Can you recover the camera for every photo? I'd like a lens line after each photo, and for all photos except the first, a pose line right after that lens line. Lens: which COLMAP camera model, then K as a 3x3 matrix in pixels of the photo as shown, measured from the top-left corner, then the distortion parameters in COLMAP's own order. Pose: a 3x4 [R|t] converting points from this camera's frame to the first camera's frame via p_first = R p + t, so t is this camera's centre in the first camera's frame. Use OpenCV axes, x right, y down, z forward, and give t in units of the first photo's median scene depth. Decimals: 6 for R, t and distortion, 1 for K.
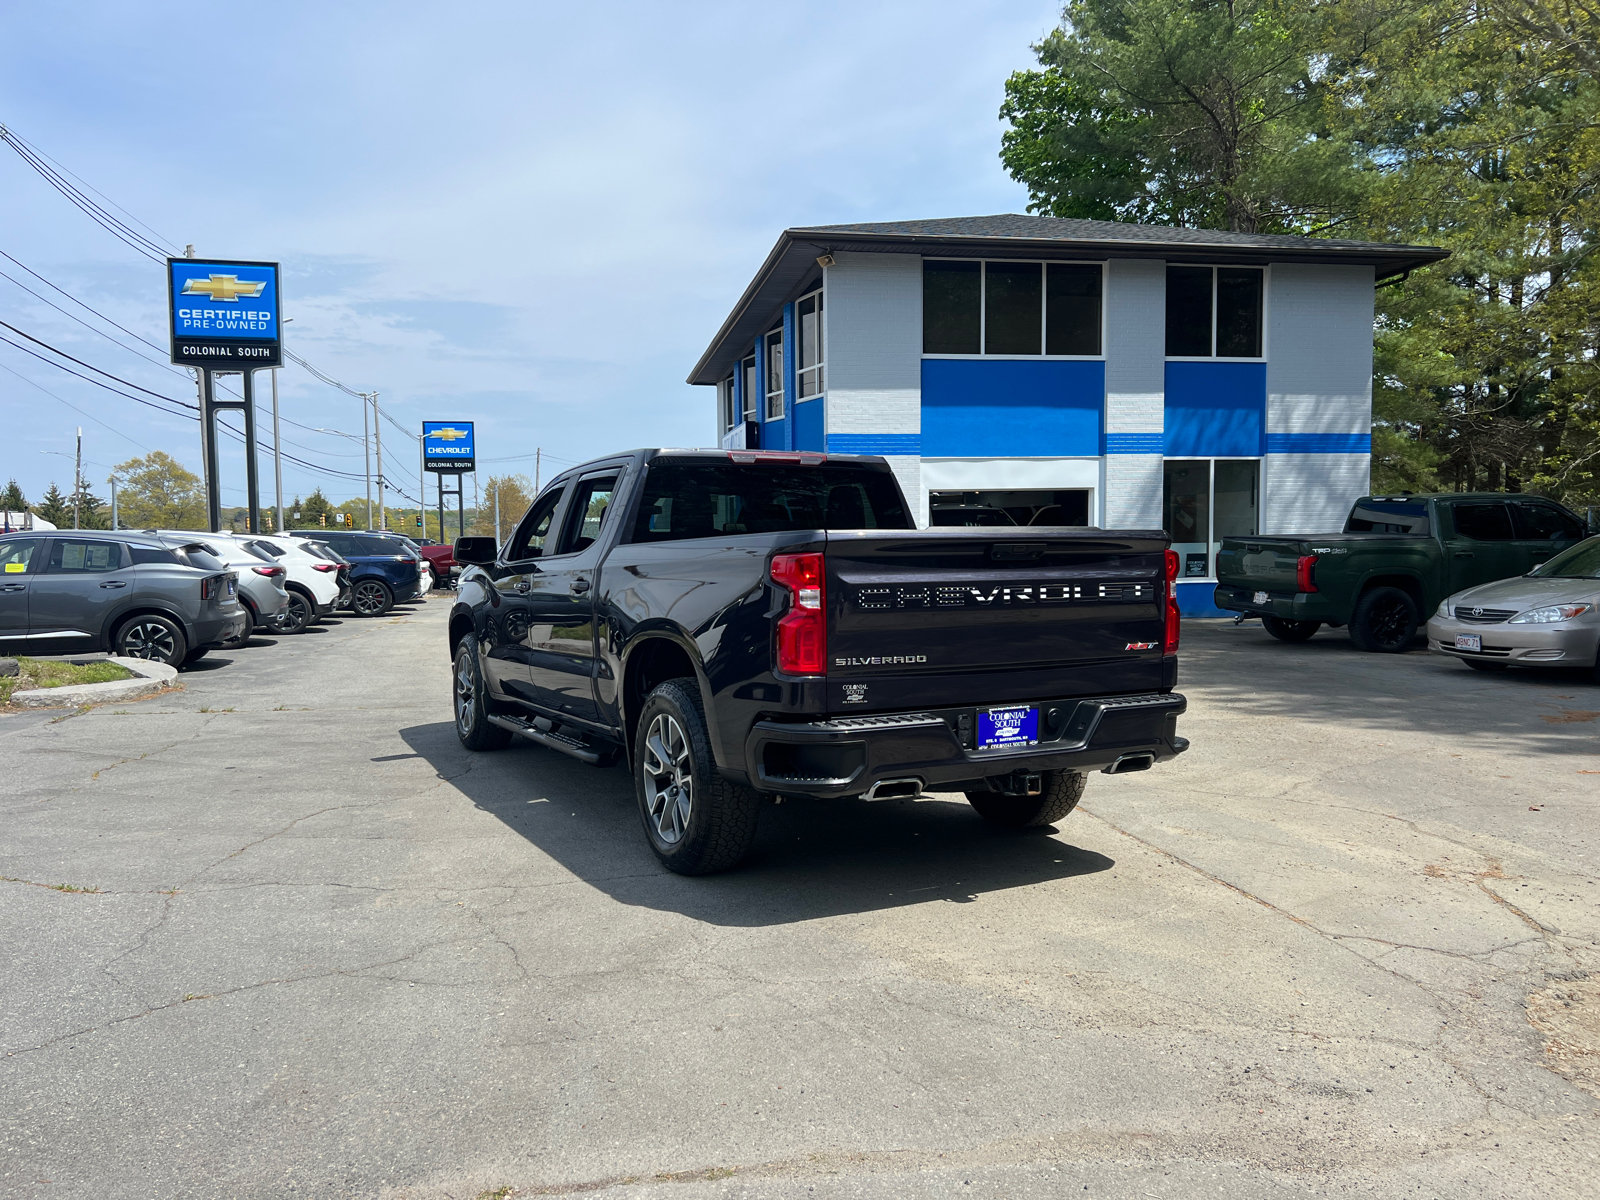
lens RADIAL K [[1203.0, 0, 787.1], [0, 1203.0, 615.1], [0, 0, 1]] dist [0.050883, -0.055306]
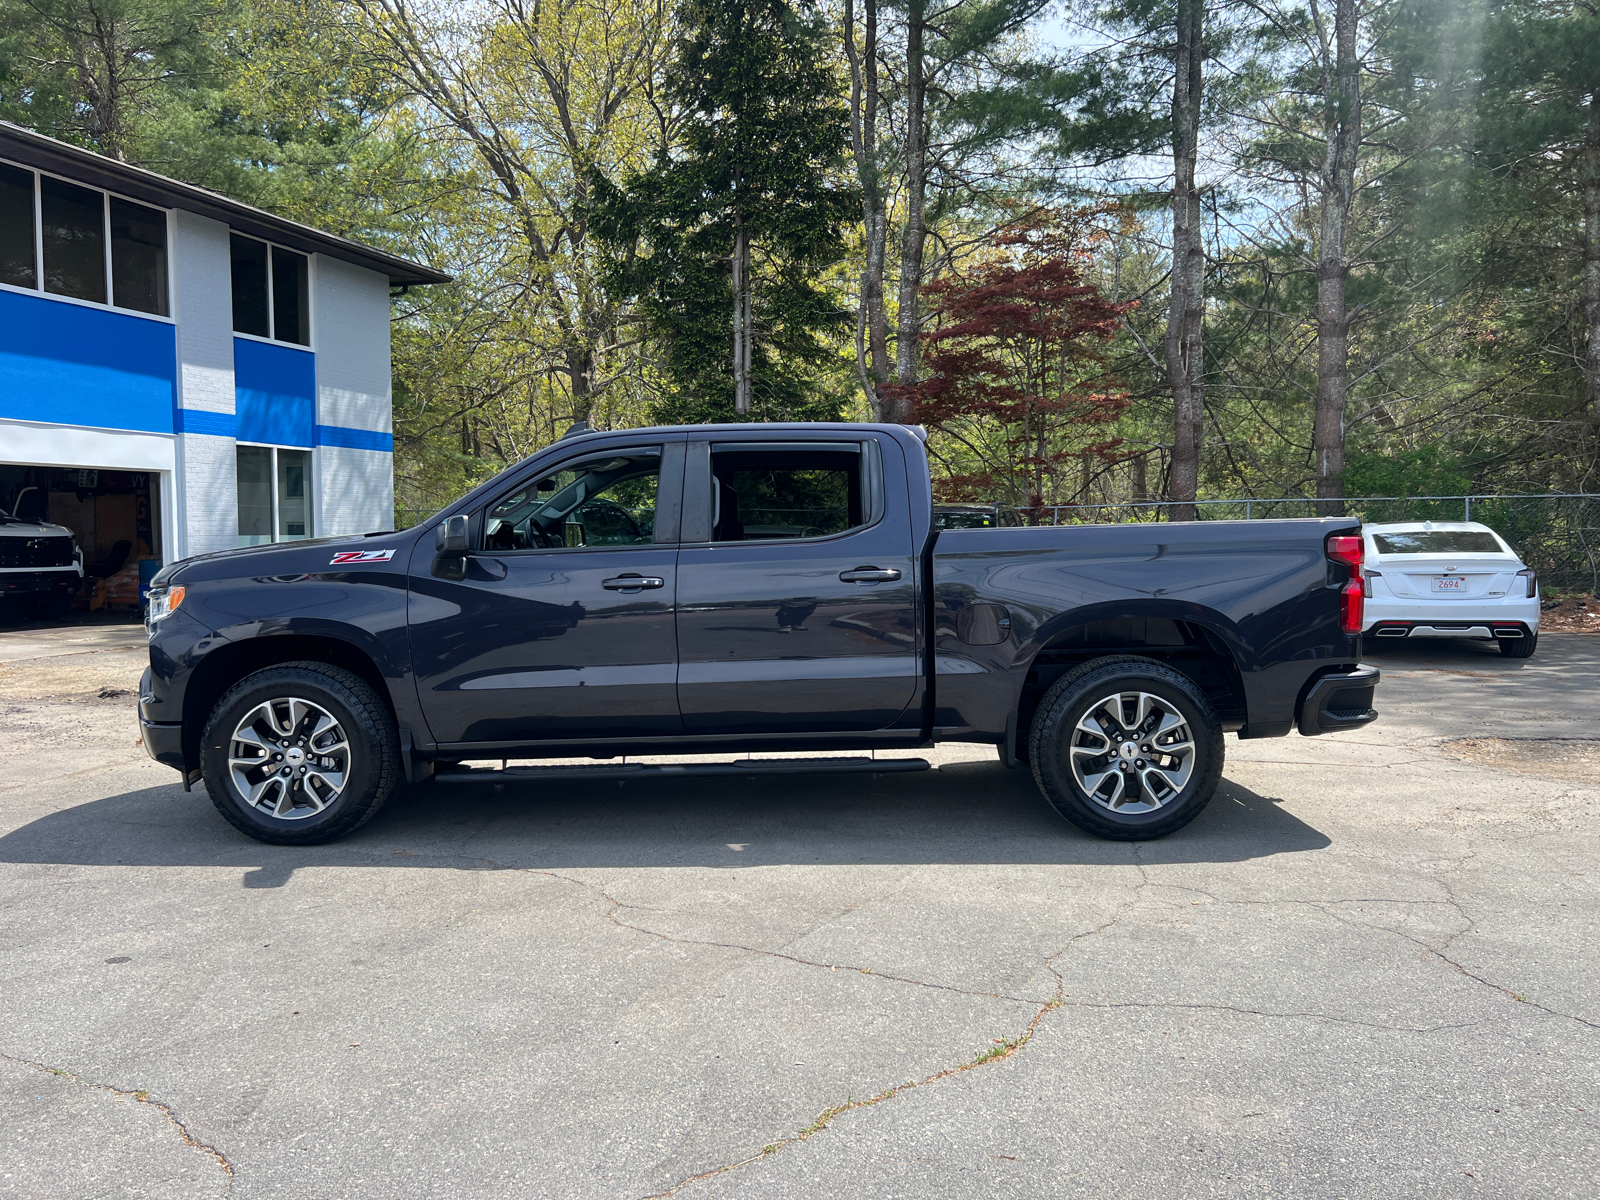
lens RADIAL K [[1203.0, 0, 797.5], [0, 1203.0, 601.3], [0, 0, 1]] dist [0.050883, -0.055306]
pose [[0.473833, -0.044622, 0.879483, -1.147380], [0.052540, 0.998369, 0.022347, -0.031605], [-0.879046, 0.035619, 0.475405, 0.758747]]
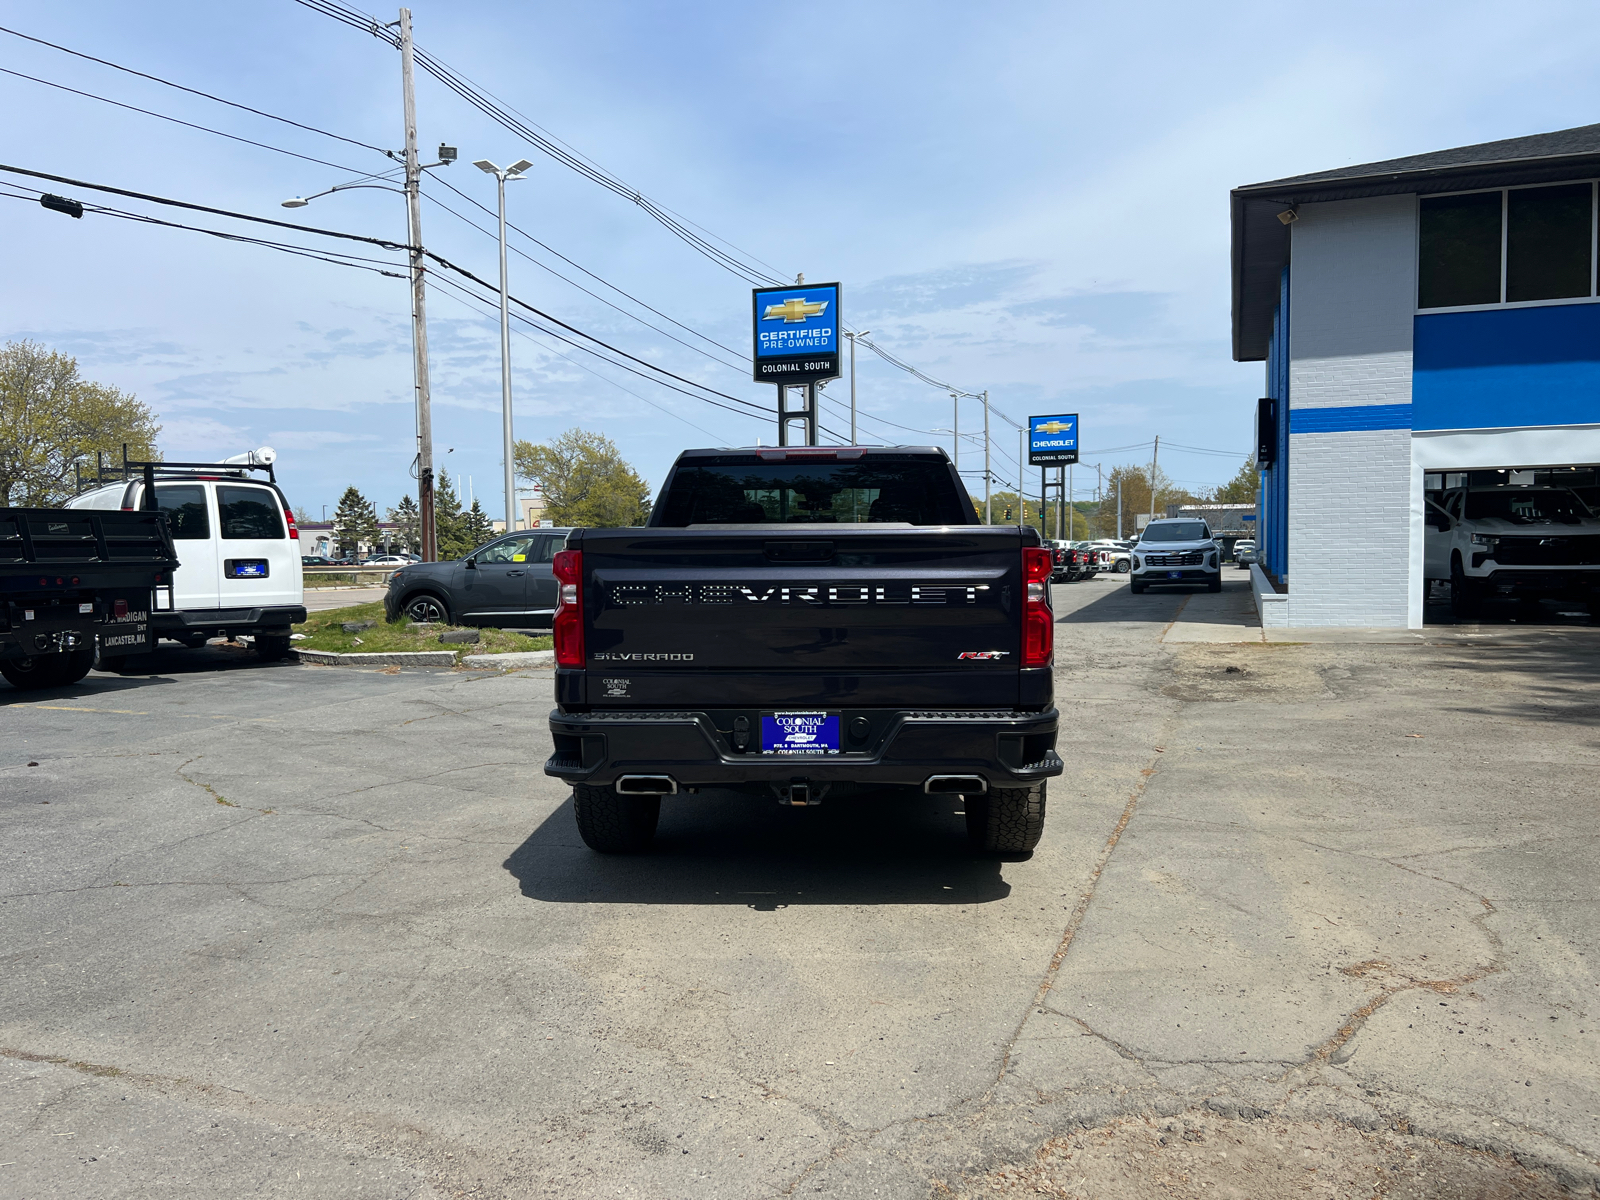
lens RADIAL K [[1203.0, 0, 789.3], [0, 1203.0, 607.7], [0, 0, 1]] dist [0.050883, -0.055306]
pose [[0.866792, 0.026175, -0.497983, 0.589355], [-0.025401, 0.999643, 0.008330, -0.012816], [0.498023, 0.005429, 0.867147, 0.154968]]
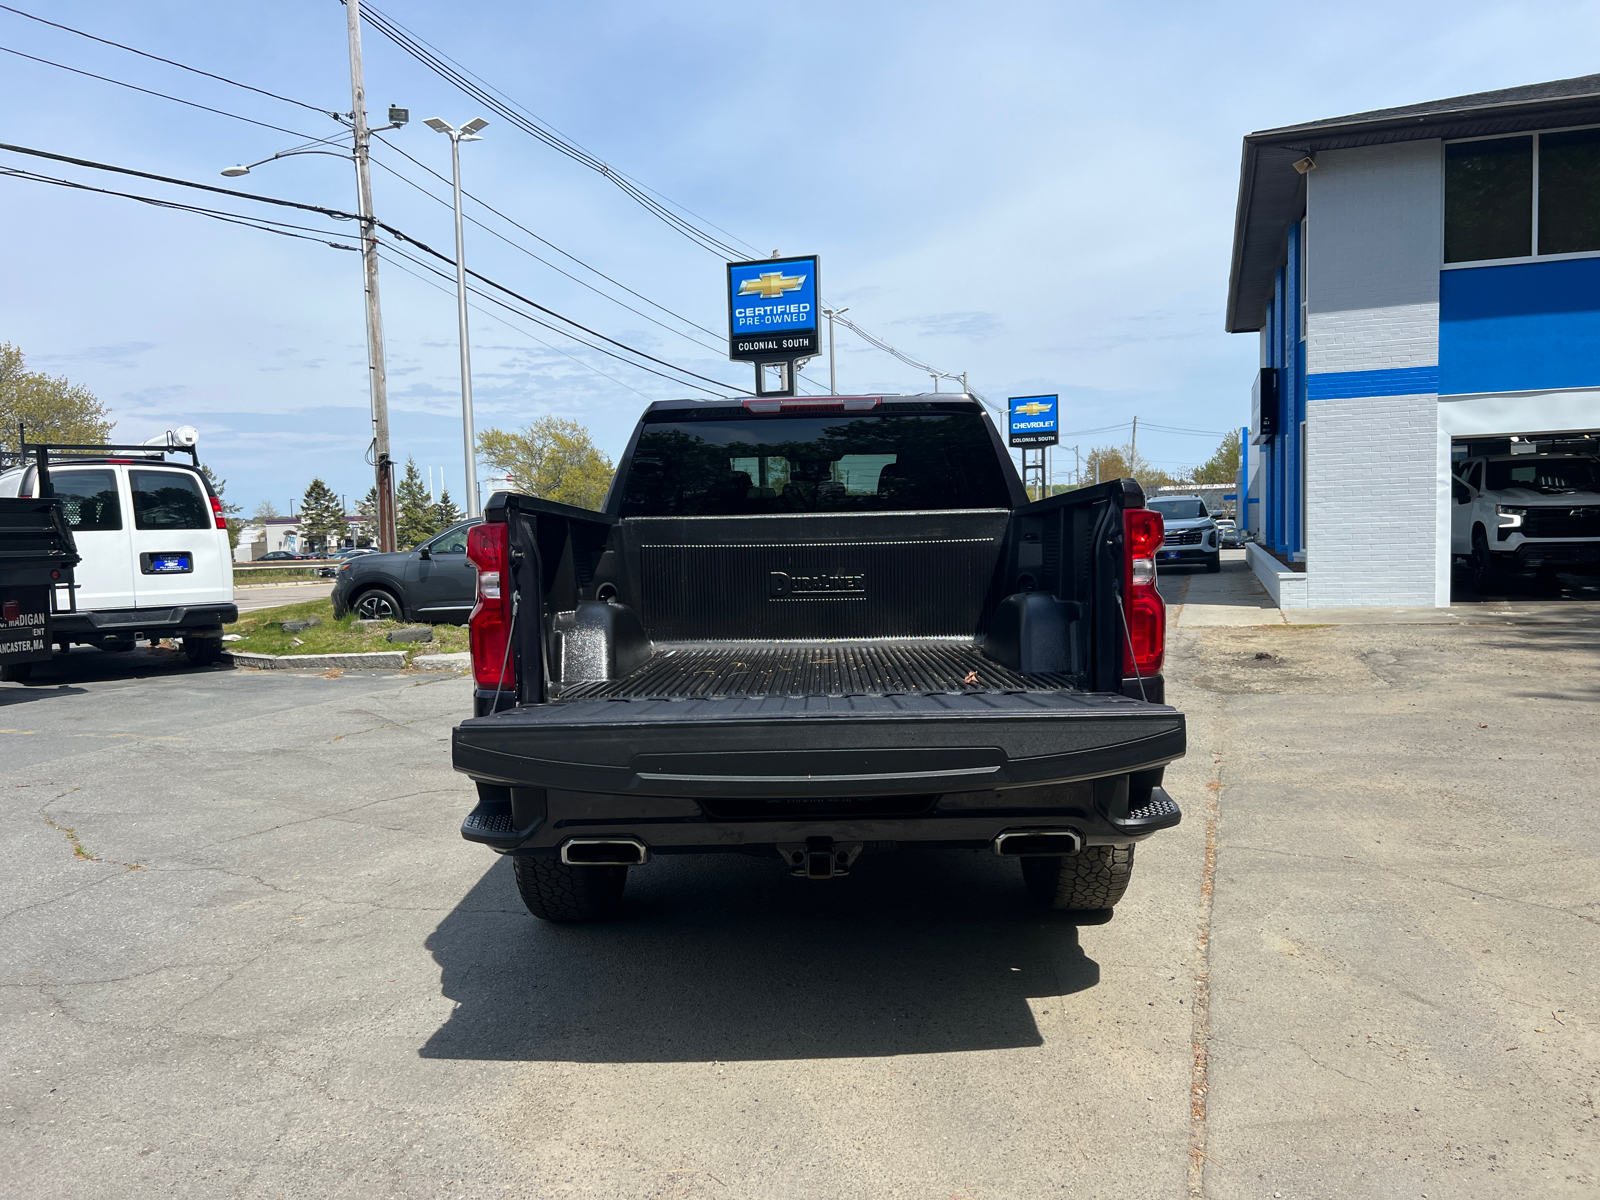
lens RADIAL K [[1203.0, 0, 802.1], [0, 1203.0, 614.4], [0, 0, 1]] dist [0.050883, -0.055306]
pose [[0.880830, 0.018943, -0.473053, 0.453232], [-0.008608, 0.999675, 0.024003, -0.012822], [0.473354, -0.017070, 0.880707, 0.358750]]
